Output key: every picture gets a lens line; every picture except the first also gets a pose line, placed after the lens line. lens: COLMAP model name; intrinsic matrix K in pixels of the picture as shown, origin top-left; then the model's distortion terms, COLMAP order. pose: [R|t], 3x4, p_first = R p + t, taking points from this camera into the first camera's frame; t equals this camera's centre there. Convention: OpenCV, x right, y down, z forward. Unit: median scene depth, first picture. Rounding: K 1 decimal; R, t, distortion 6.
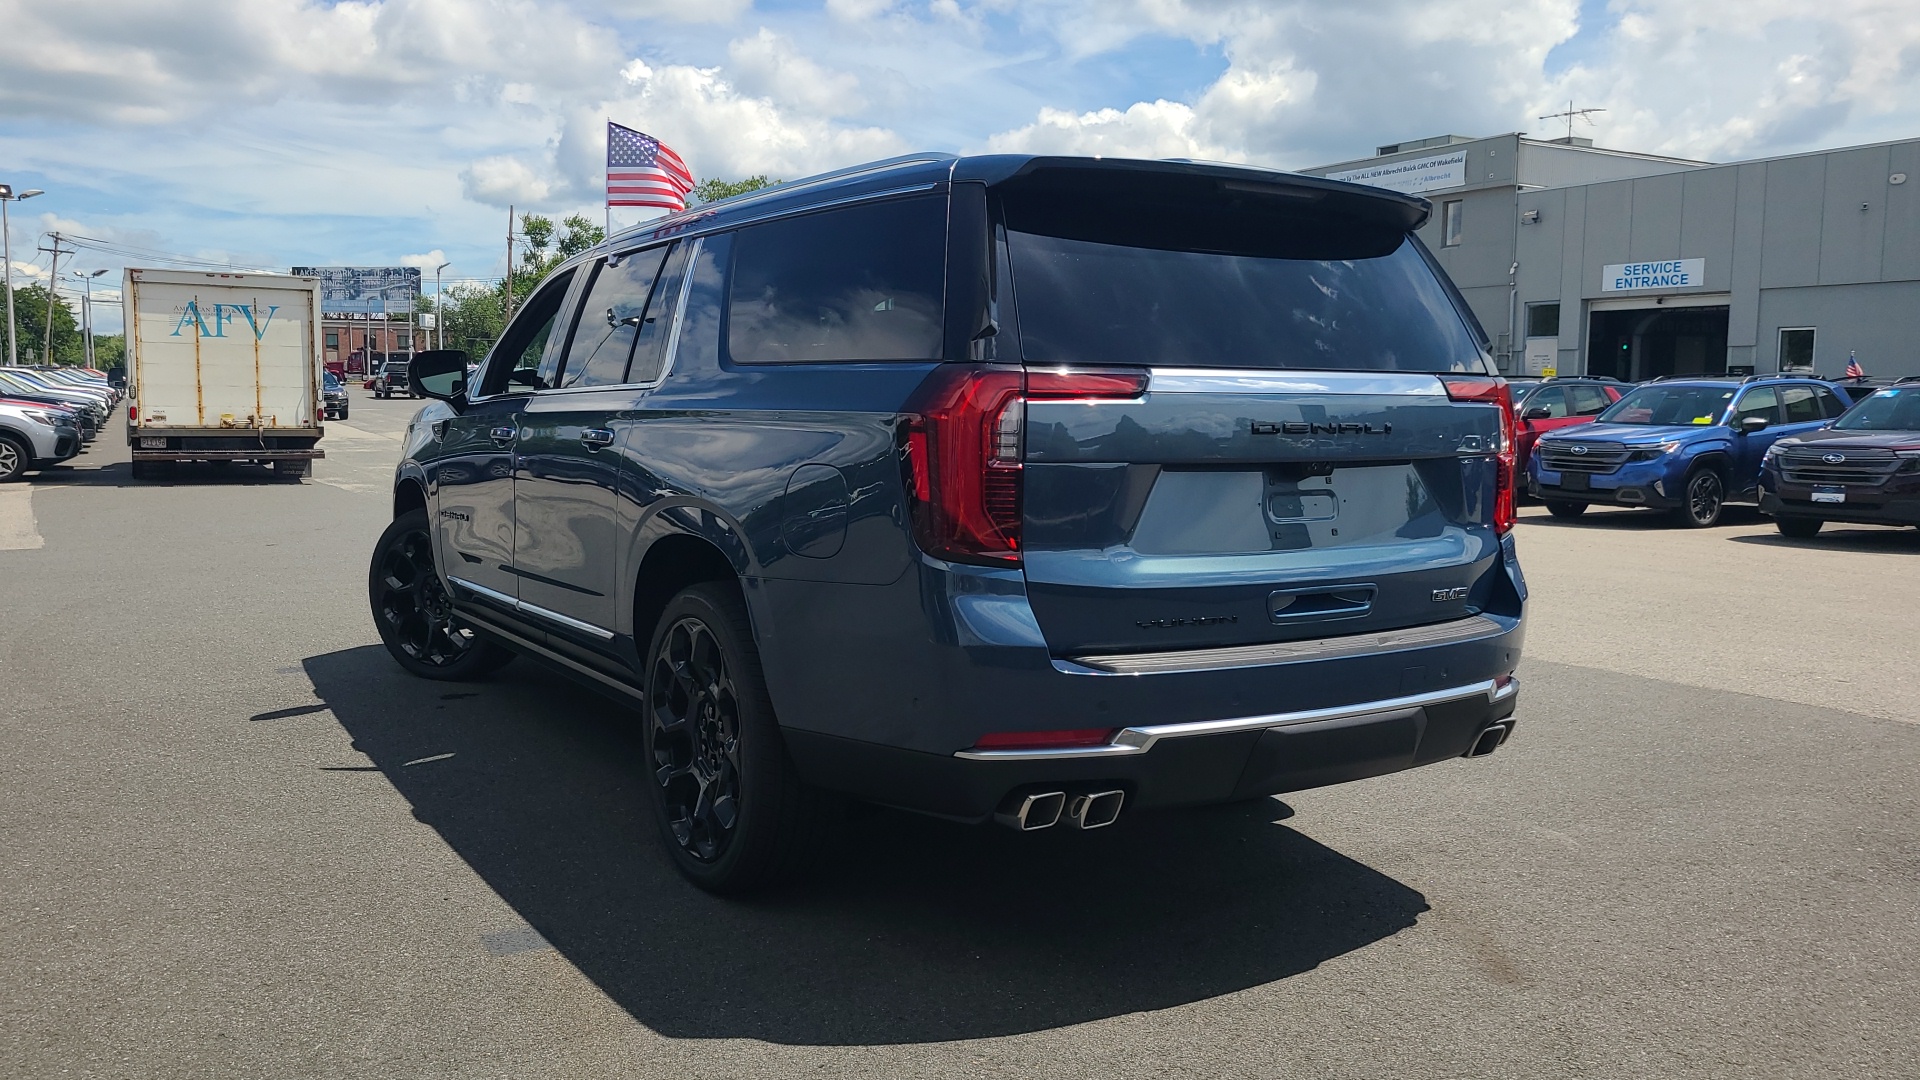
lens RADIAL K [[1447.6, 0, 934.7], [0, 1447.6, 535.1], [0, 0, 1]] dist [0.011457, 0.001360]
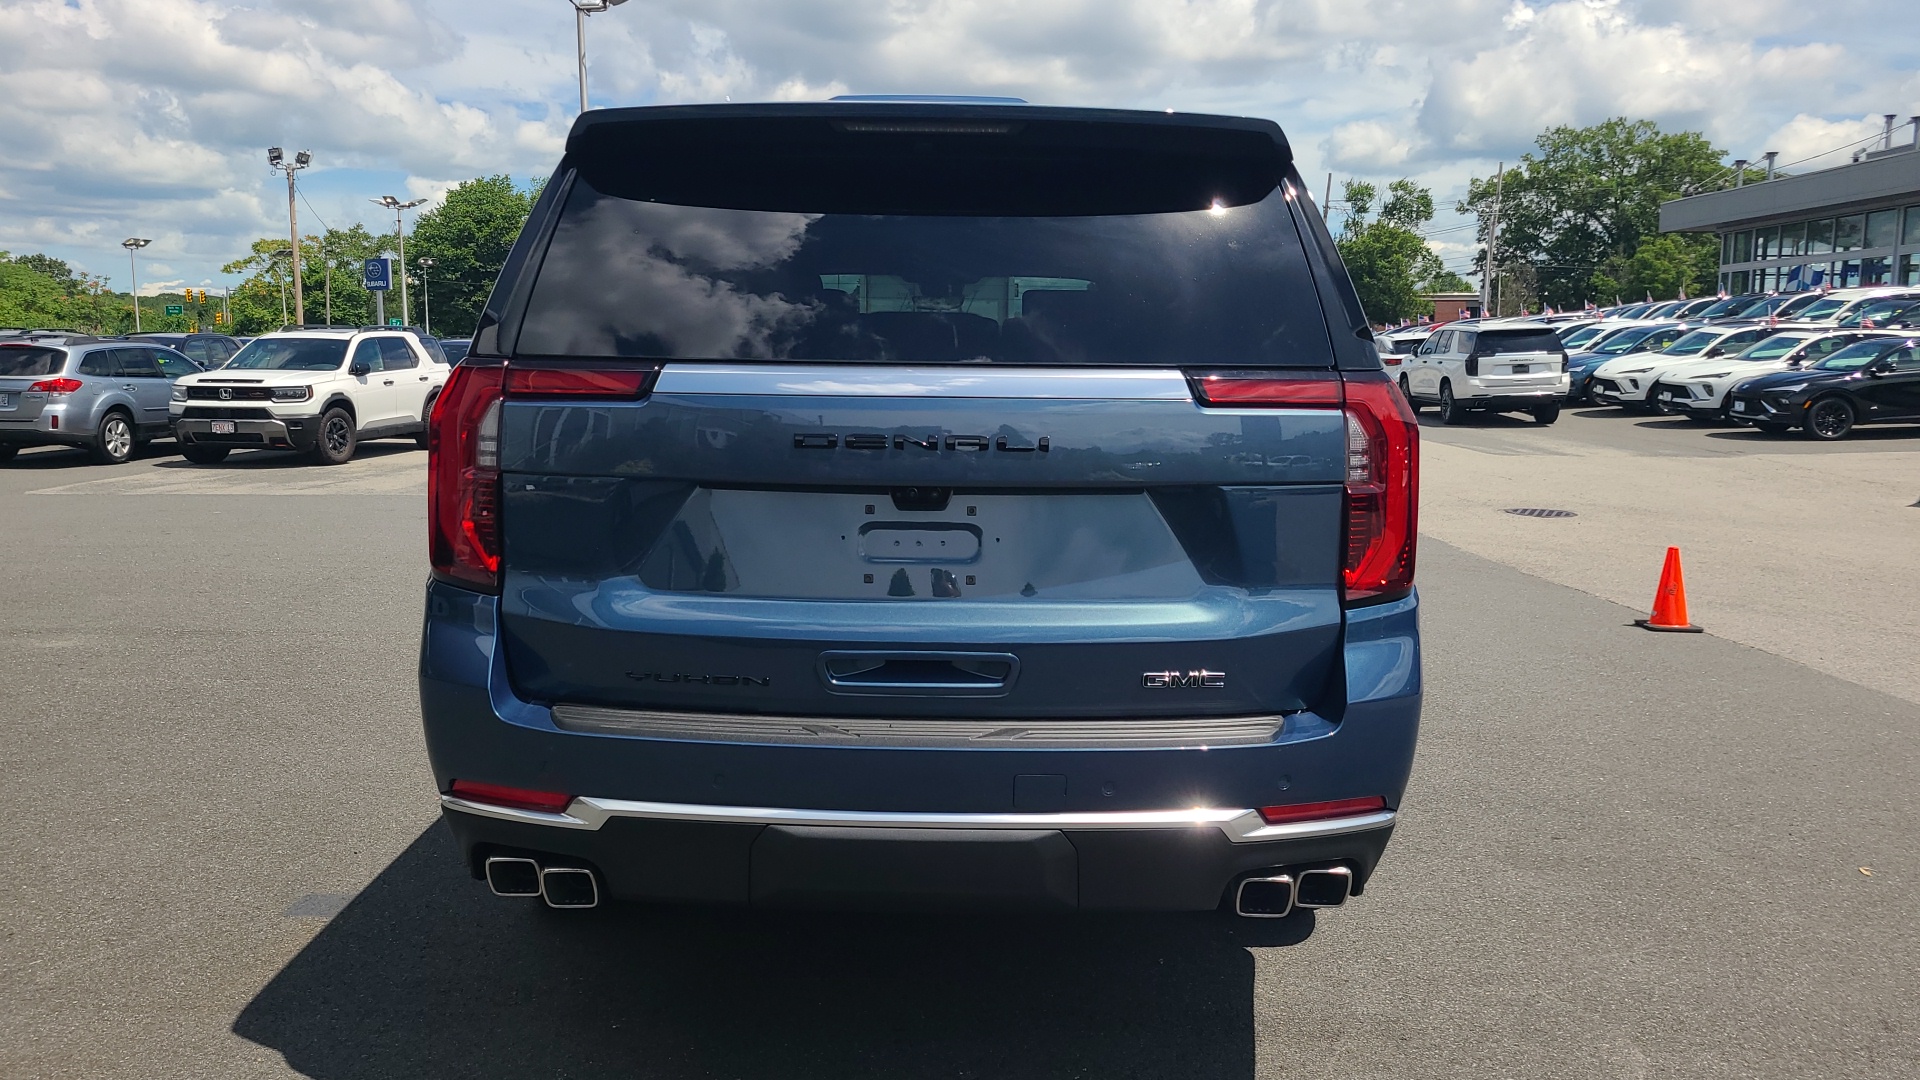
lens RADIAL K [[1447.6, 0, 916.4], [0, 1447.6, 538.2], [0, 0, 1]] dist [0.011457, 0.001360]
pose [[0.842514, 0.063166, -0.534958, 0.110746], [-0.050546, 0.997990, 0.038235, -0.008691], [0.536298, -0.005173, 0.844013, 0.060454]]
